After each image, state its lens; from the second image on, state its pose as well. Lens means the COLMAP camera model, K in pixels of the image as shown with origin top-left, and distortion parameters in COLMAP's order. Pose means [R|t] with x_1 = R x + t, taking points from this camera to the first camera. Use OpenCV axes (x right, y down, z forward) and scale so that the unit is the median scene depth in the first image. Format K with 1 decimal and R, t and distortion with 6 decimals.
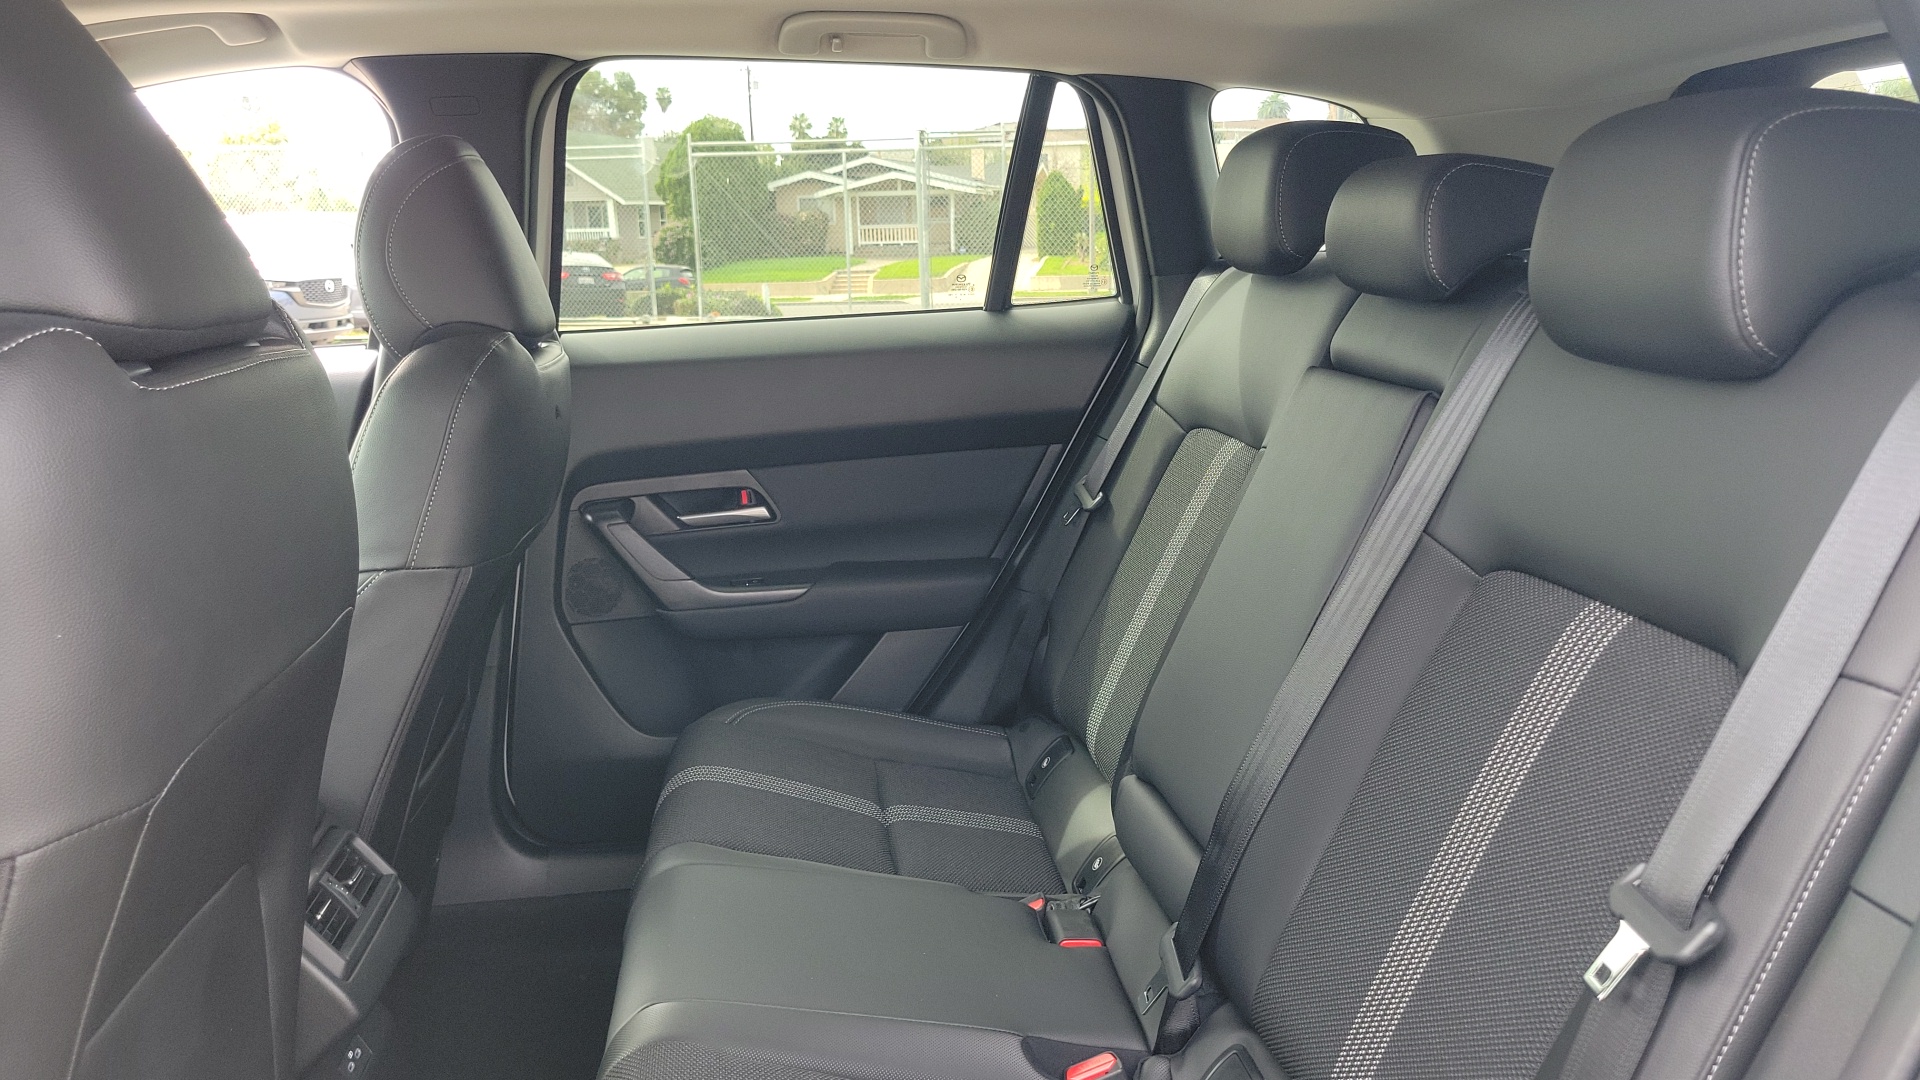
lens RADIAL K [[1484.8, 0, 960.0], [0, 1484.8, 540.0], [0, 0, 1]] dist [0.073654, -0.004925]
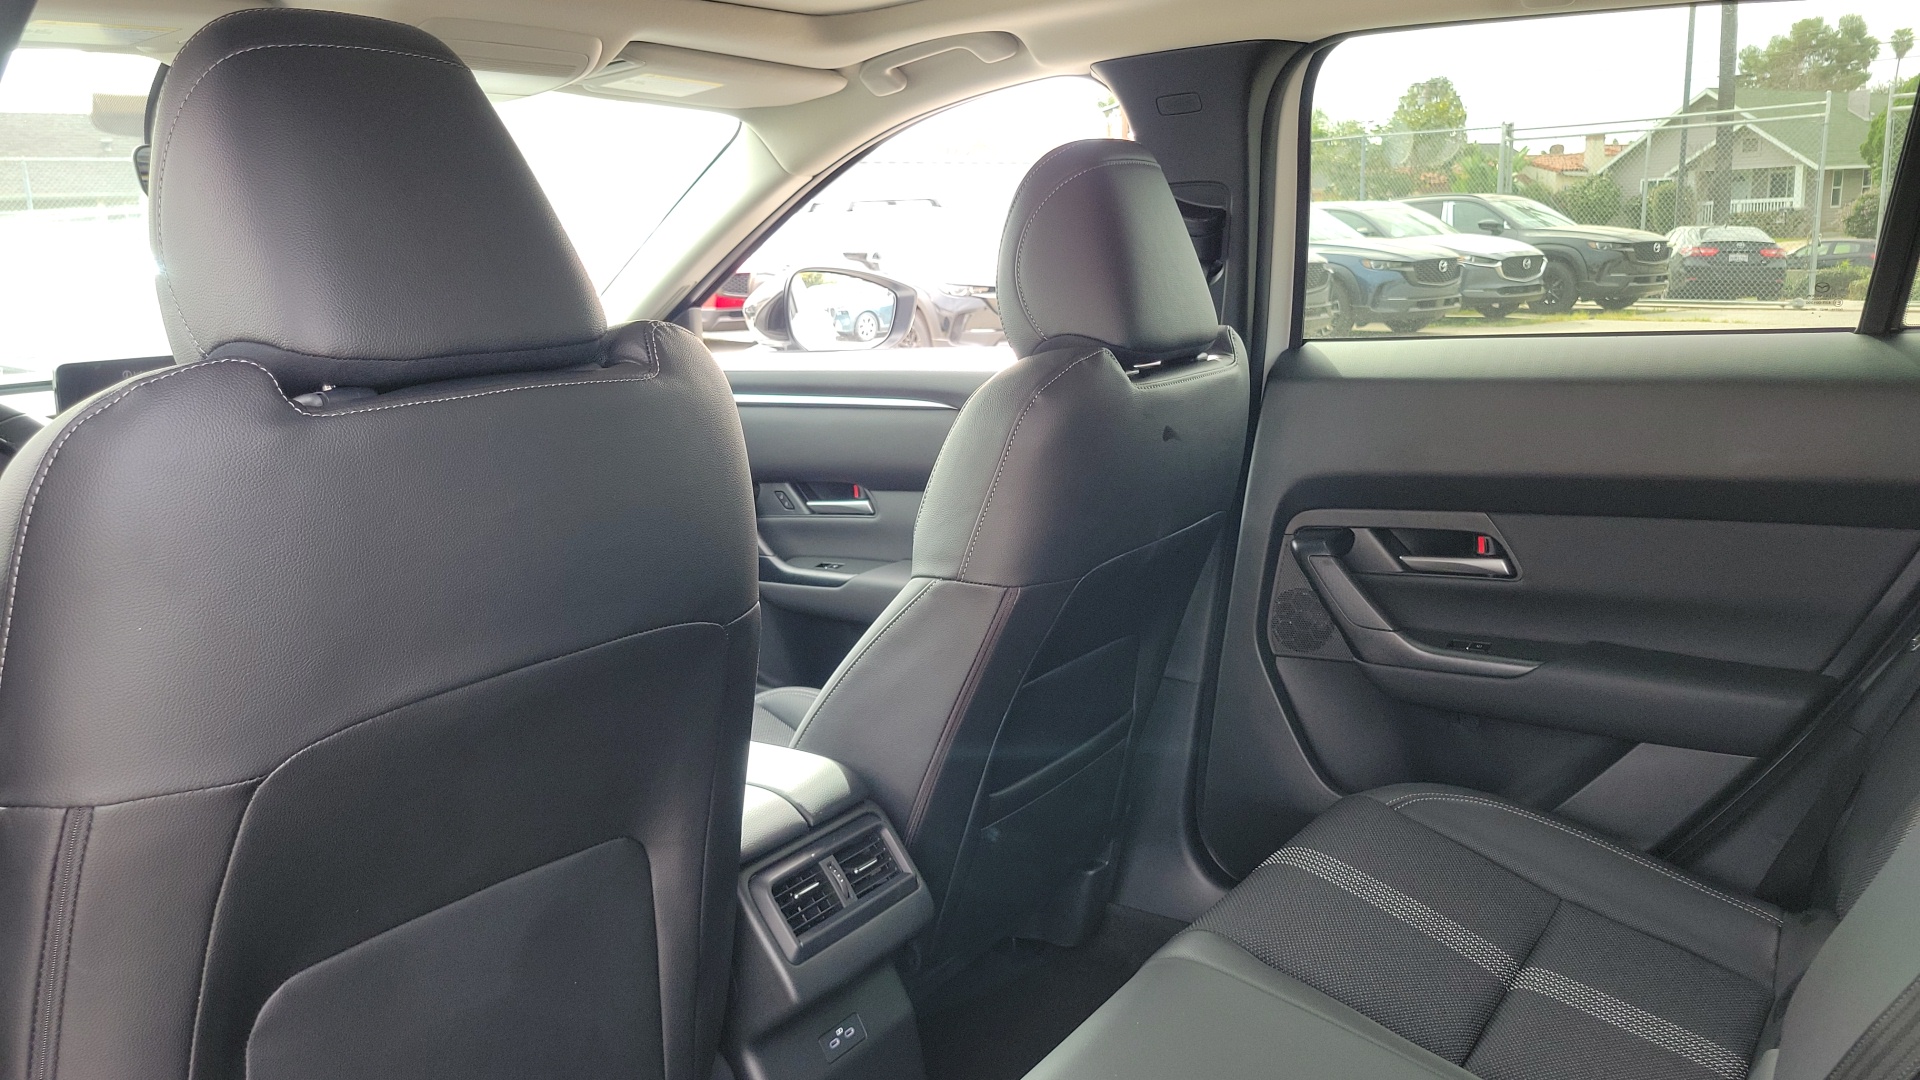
lens RADIAL K [[1479.1, 0, 960.0], [0, 1479.1, 540.0], [0, 0, 1]] dist [0.054195, -0.042361]
pose [[0.731950, 0.137332, -0.667375, 0.195213], [-0.125014, 0.989918, 0.066594, -0.049938], [0.669792, 0.034688, 0.741738, 0.181261]]
